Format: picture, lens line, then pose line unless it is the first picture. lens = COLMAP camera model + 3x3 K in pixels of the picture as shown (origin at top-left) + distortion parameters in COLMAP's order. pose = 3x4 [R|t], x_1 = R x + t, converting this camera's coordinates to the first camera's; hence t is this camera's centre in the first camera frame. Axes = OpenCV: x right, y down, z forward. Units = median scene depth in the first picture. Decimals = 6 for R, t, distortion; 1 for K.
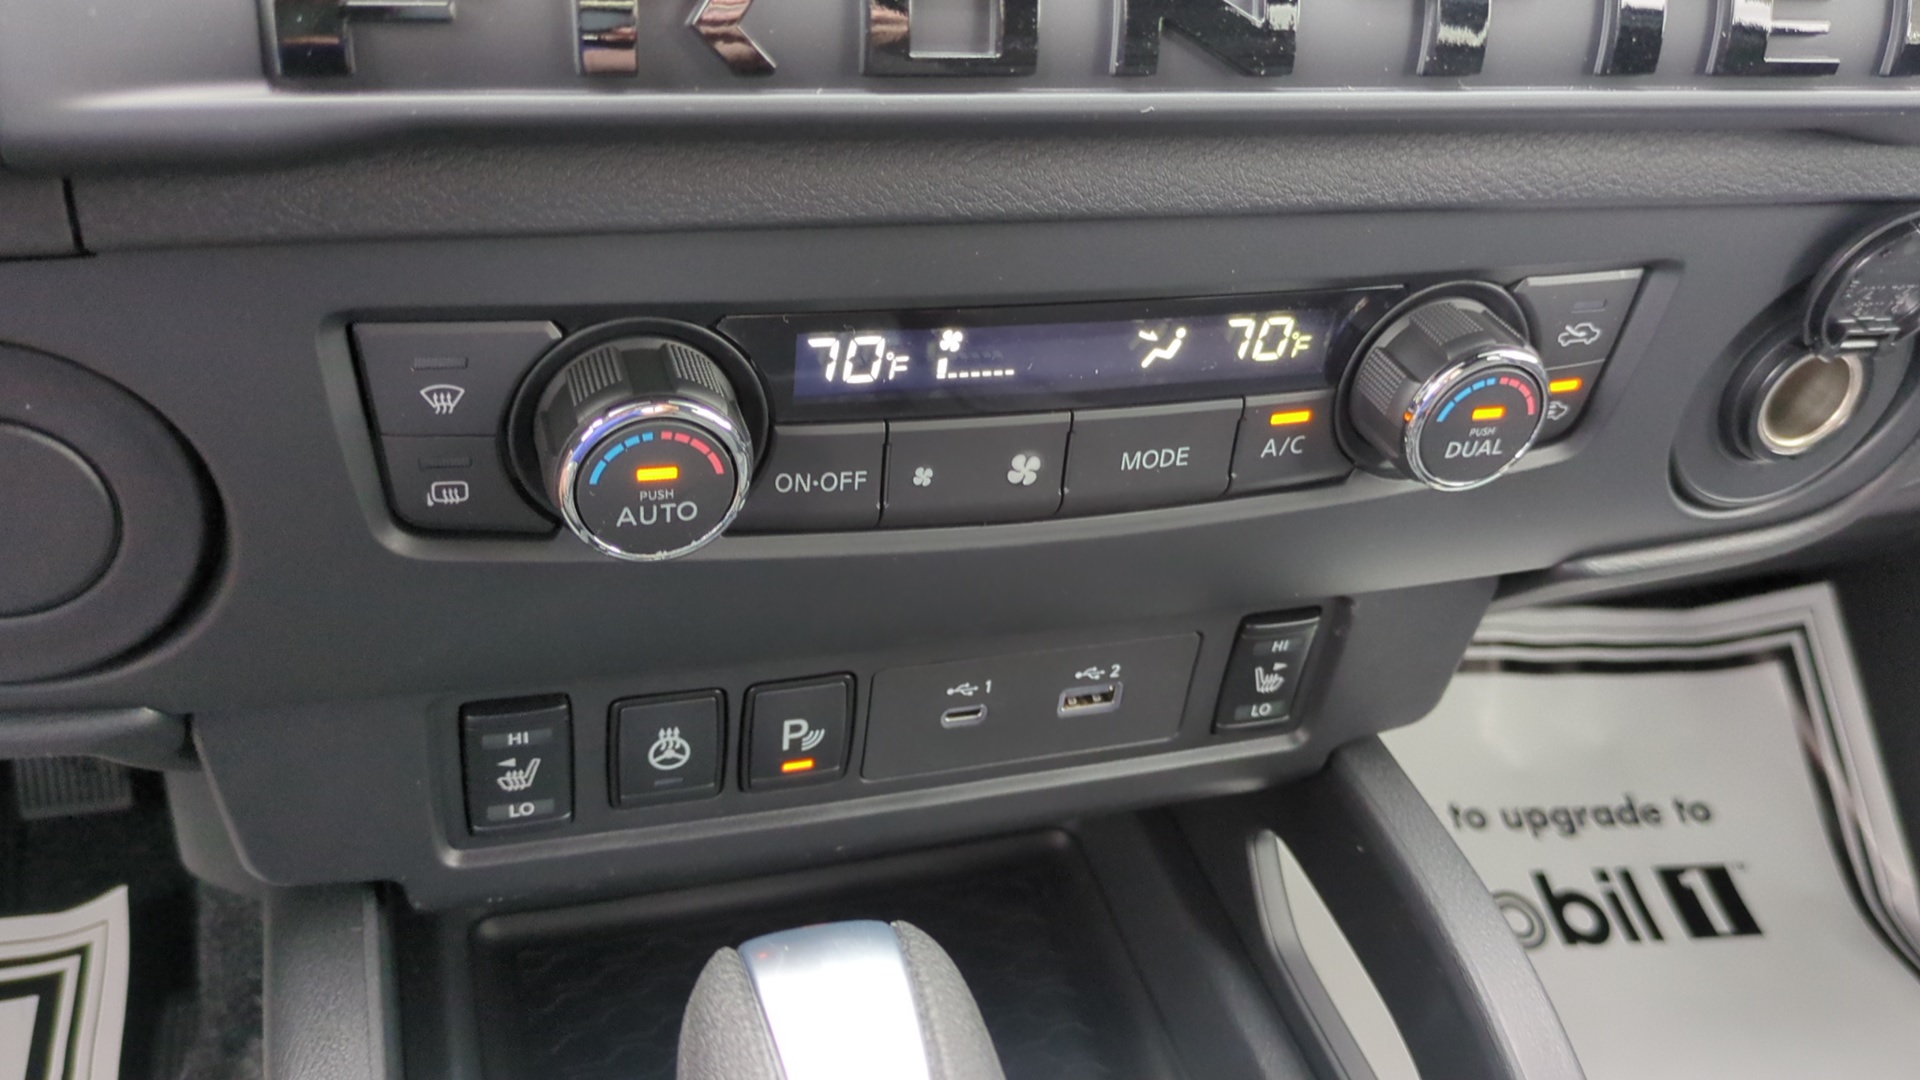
lens RADIAL K [[1678.8, 0, 962.7], [0, 1678.8, 500.4], [0, 0, 1]] dist [0.047318, -0.110819]
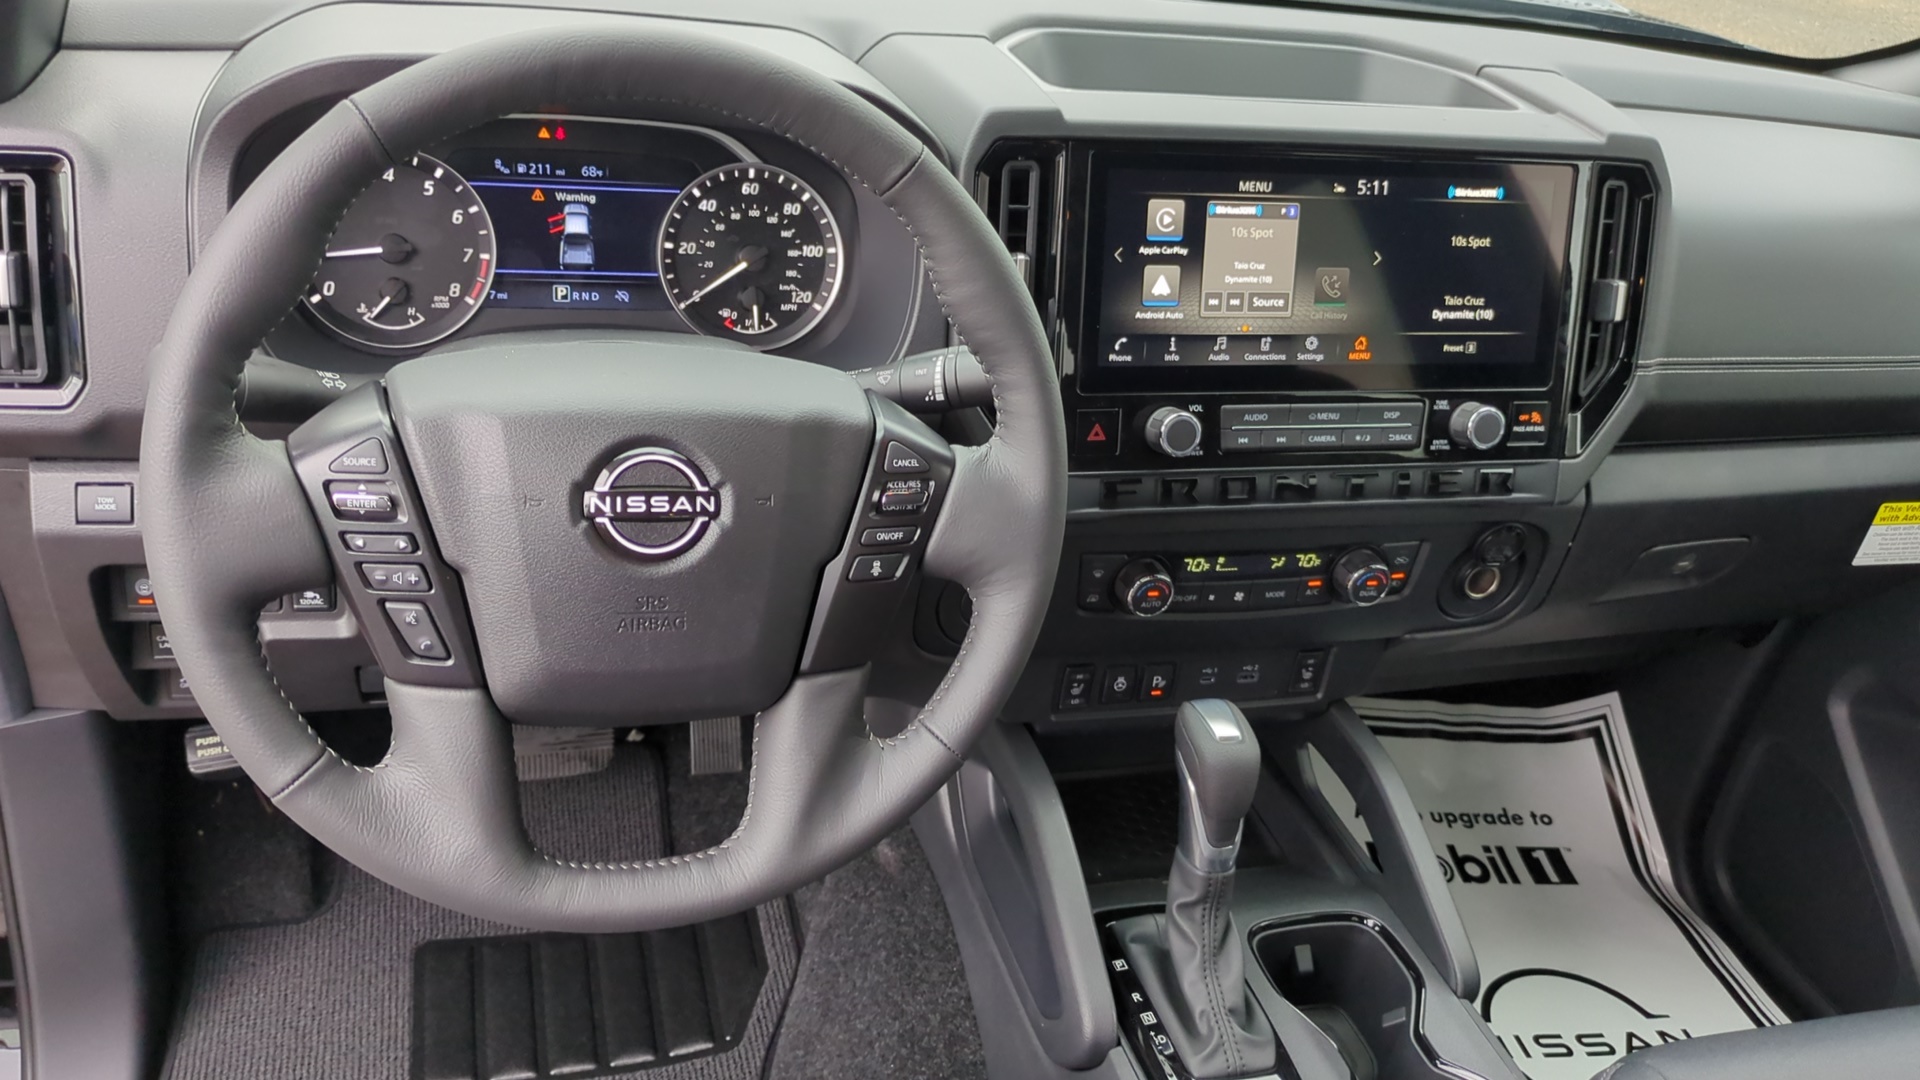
lens RADIAL K [[1678.8, 0, 950.5], [0, 1678.8, 525.2], [0, 0, 1]] dist [0.047318, -0.110819]
pose [[0.999745, 0.014957, -0.016923, -0.471528], [-0.016501, 0.995326, -0.095157, 0.164639], [0.015421, 0.095412, 0.995318, -2.340187]]
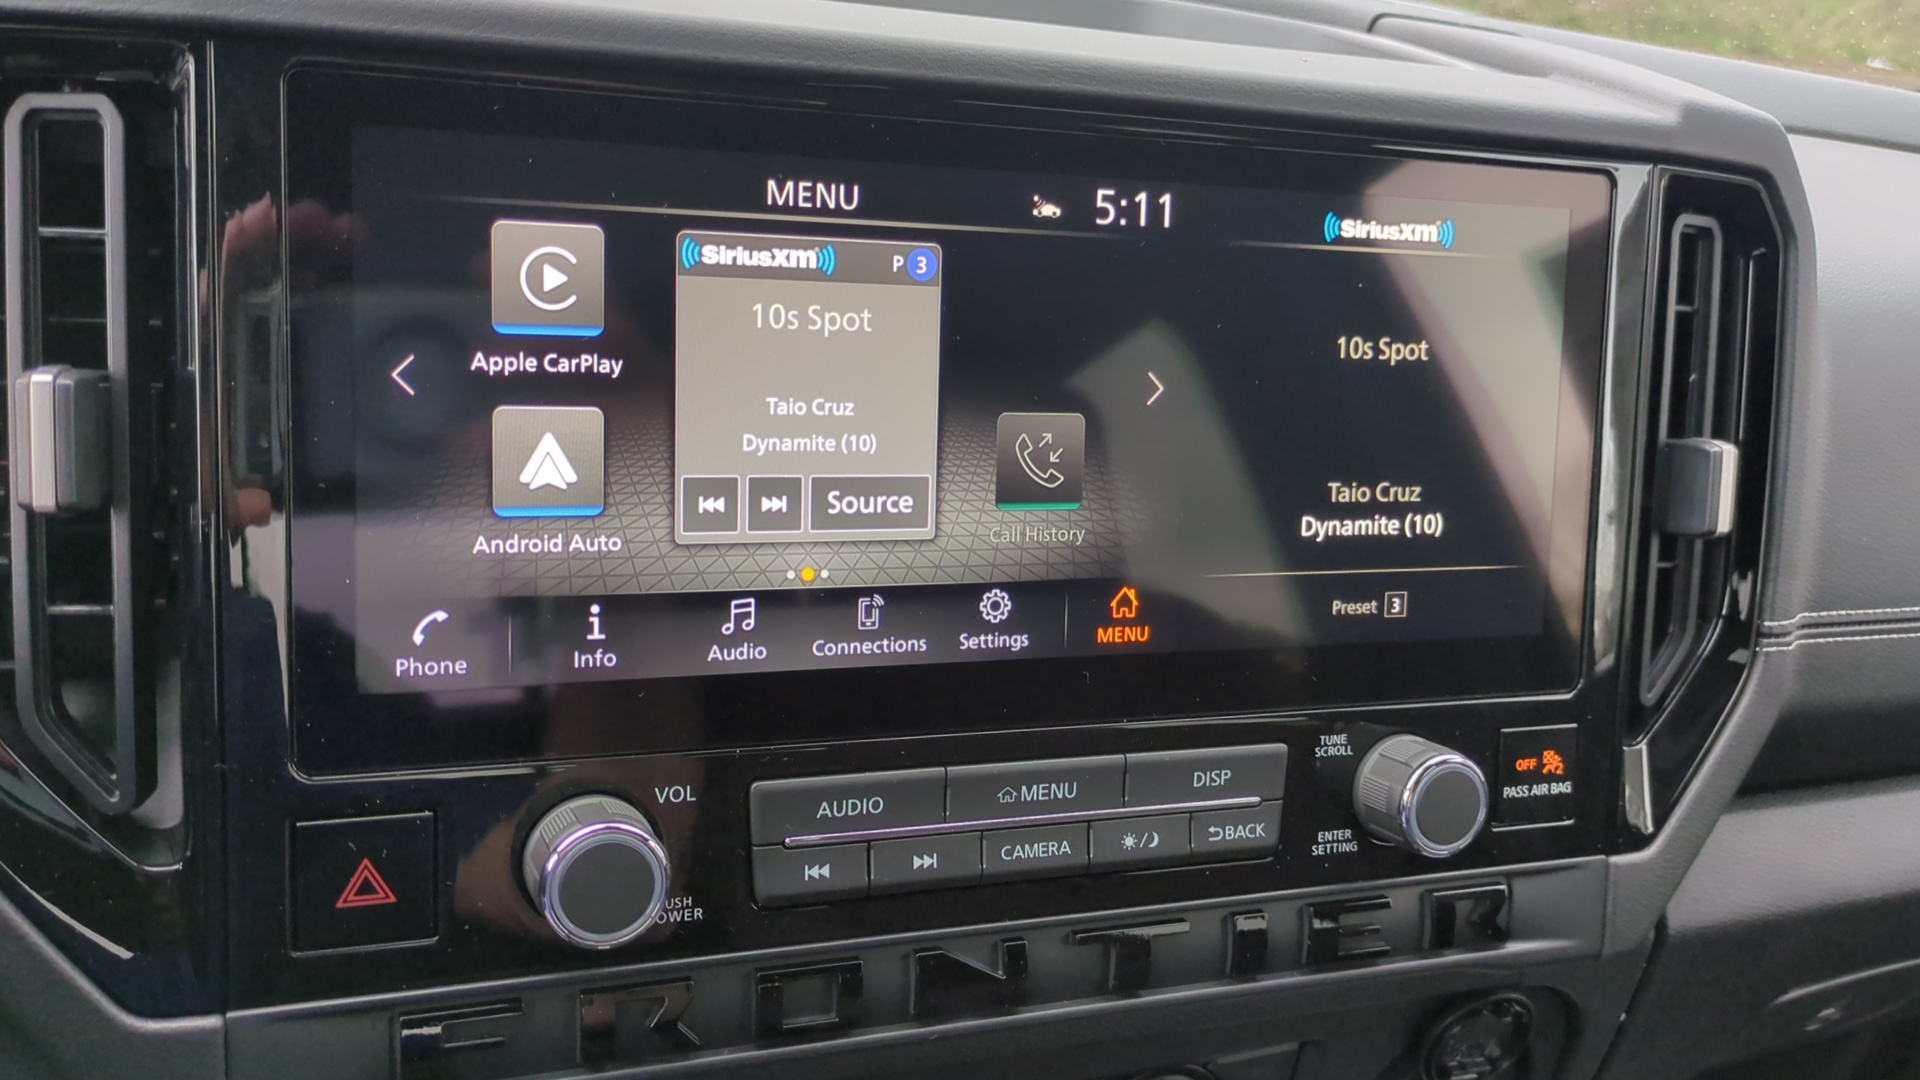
lens RADIAL K [[1678.8, 0, 966.2], [0, 1678.8, 488.6], [0, 0, 1]] dist [0.047318, -0.110819]
pose [[0.998442, 0.000395, 0.055797, 0.037968], [0.011967, 0.975189, -0.221052, -0.283691], [-0.054500, 0.221376, 0.973665, -0.492934]]
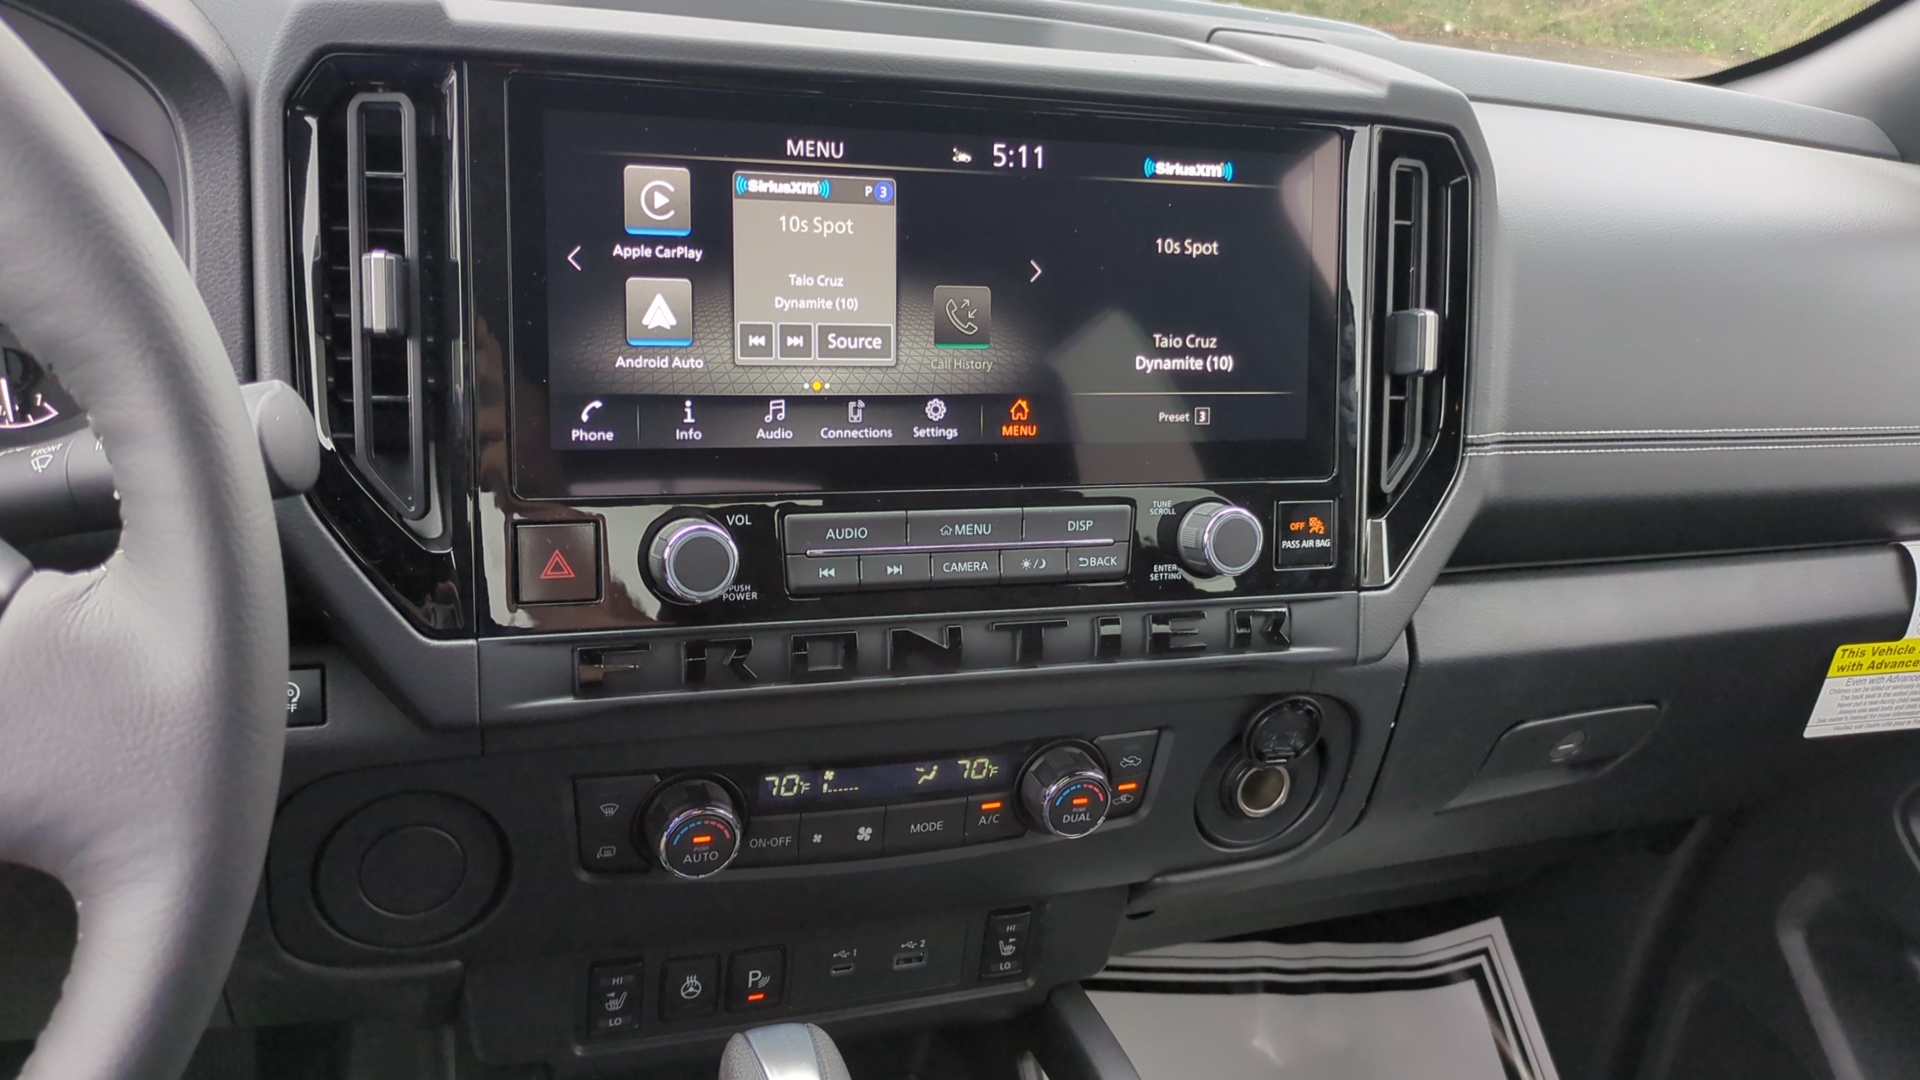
lens RADIAL K [[1678.8, 0, 952.2], [0, 1678.8, 502.0], [0, 0, 1]] dist [0.047318, -0.110819]
pose [[0.998609, -0.022179, 0.047832, 0.050890], [0.032487, 0.973370, -0.226924, 0.055583], [-0.041525, 0.228163, 0.972737, -1.109733]]
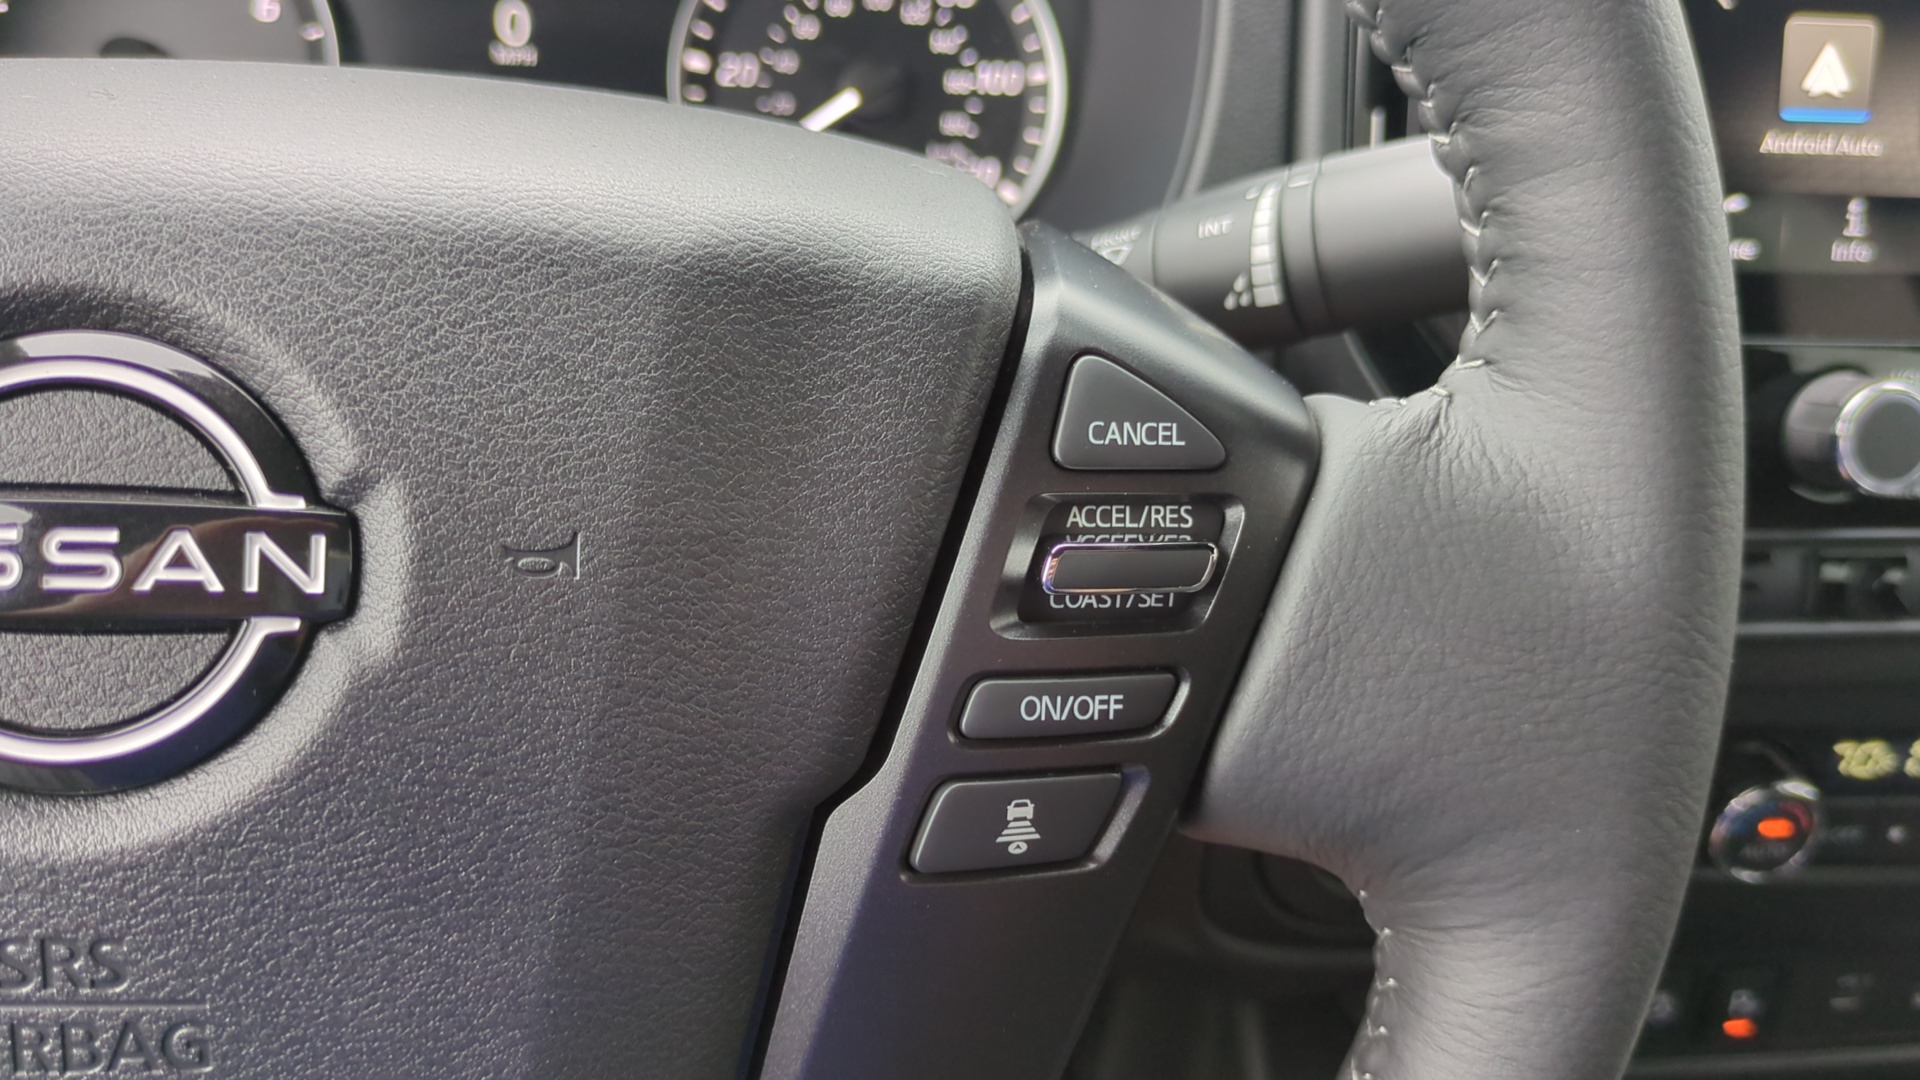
lens RADIAL K [[1678.8, 0, 926.6], [0, 1678.8, 491.8], [0, 0, 1]] dist [0.047318, -0.110819]
pose [[0.975313, 0.018737, -0.220029, -0.511276], [-0.057897, 0.983235, -0.172907, -0.004192], [0.213100, 0.181377, 0.960047, -0.679255]]
